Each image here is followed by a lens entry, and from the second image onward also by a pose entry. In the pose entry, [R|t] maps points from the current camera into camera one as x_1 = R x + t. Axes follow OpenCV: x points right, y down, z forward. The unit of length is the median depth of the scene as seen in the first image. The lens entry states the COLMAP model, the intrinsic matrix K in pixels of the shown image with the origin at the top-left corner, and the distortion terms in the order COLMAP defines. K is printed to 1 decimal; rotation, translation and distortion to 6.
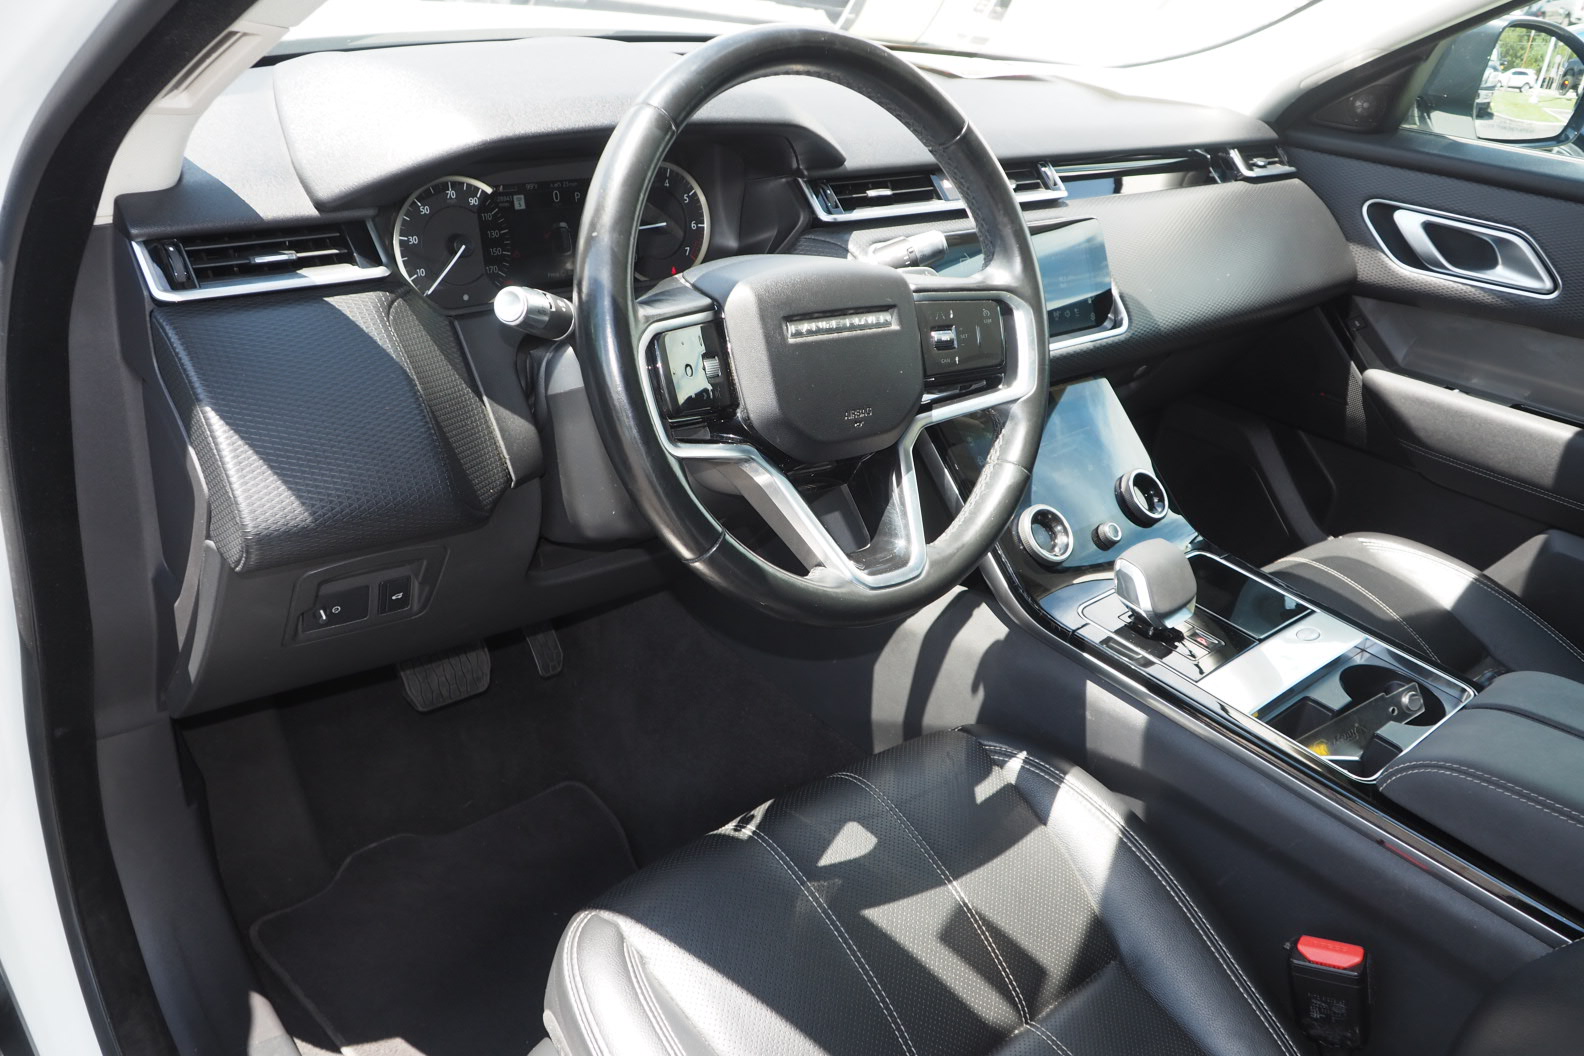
lens RADIAL K [[1240.1, 0, 792.0], [0, 1240.1, 528.0], [0, 0, 1]] dist [-0.010110, -0.003811]
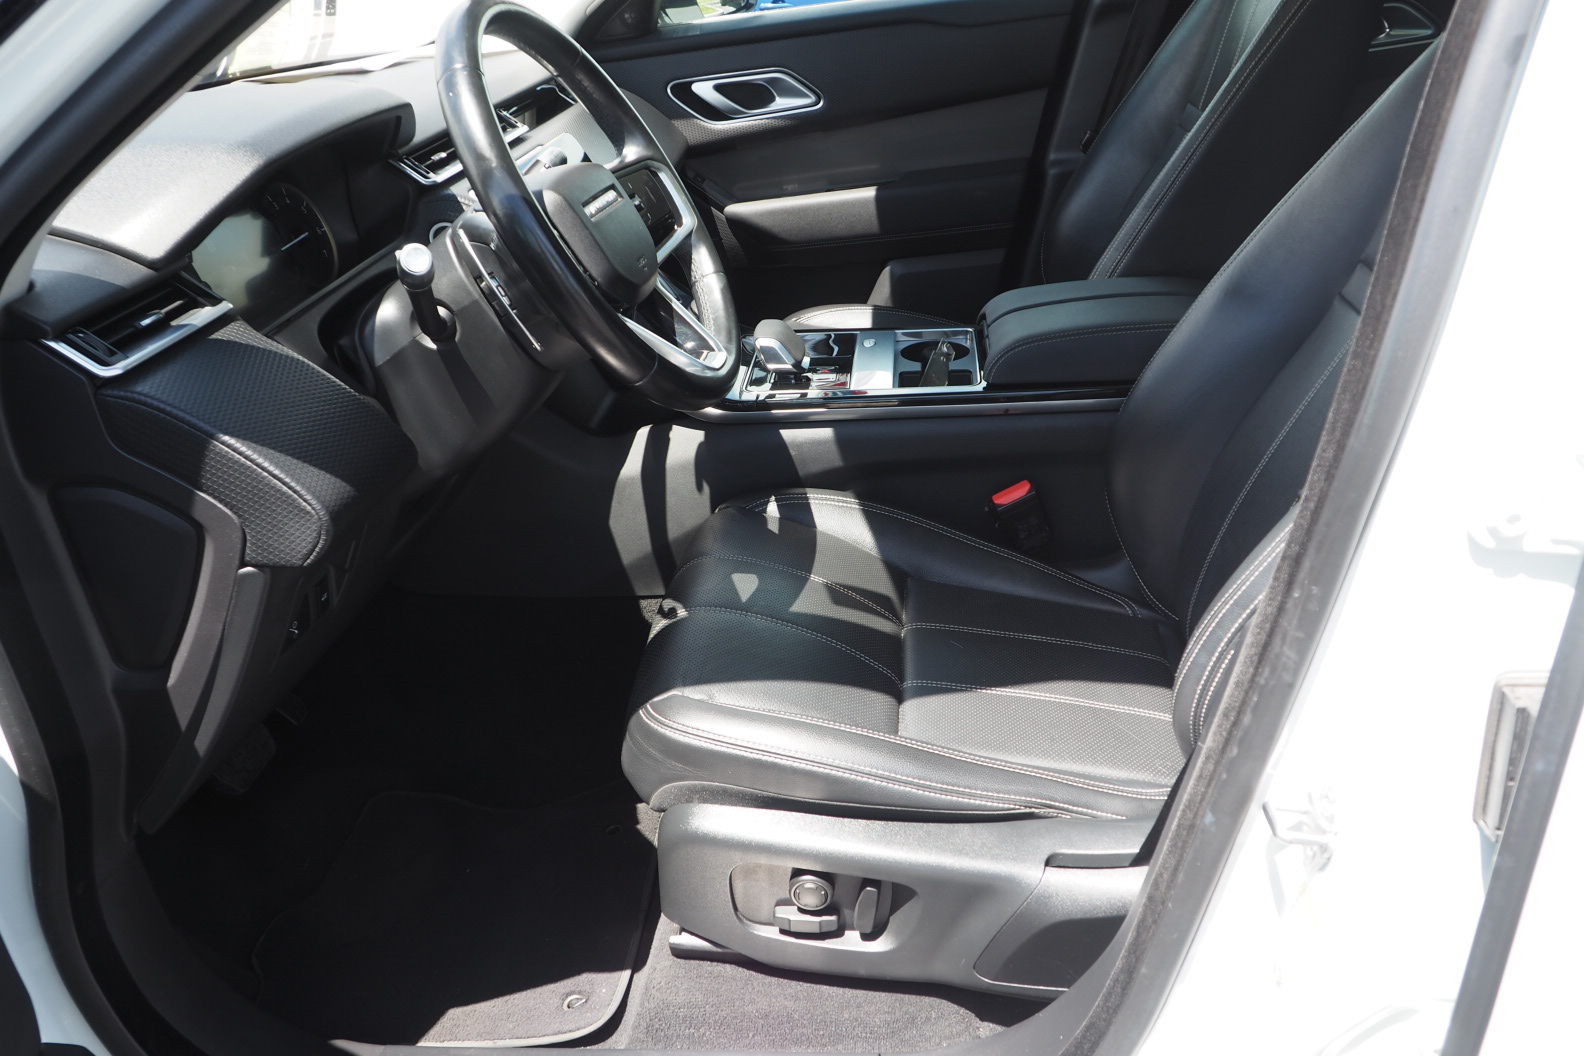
lens RADIAL K [[1240.1, 0, 792.0], [0, 1240.1, 528.0], [0, 0, 1]] dist [-0.010110, -0.003811]
pose [[0.718813, -0.456852, 0.524017, -0.515526], [0.460304, 0.877631, 0.133727, 0.042362], [-0.520988, 0.145083, 0.841144, -0.131068]]
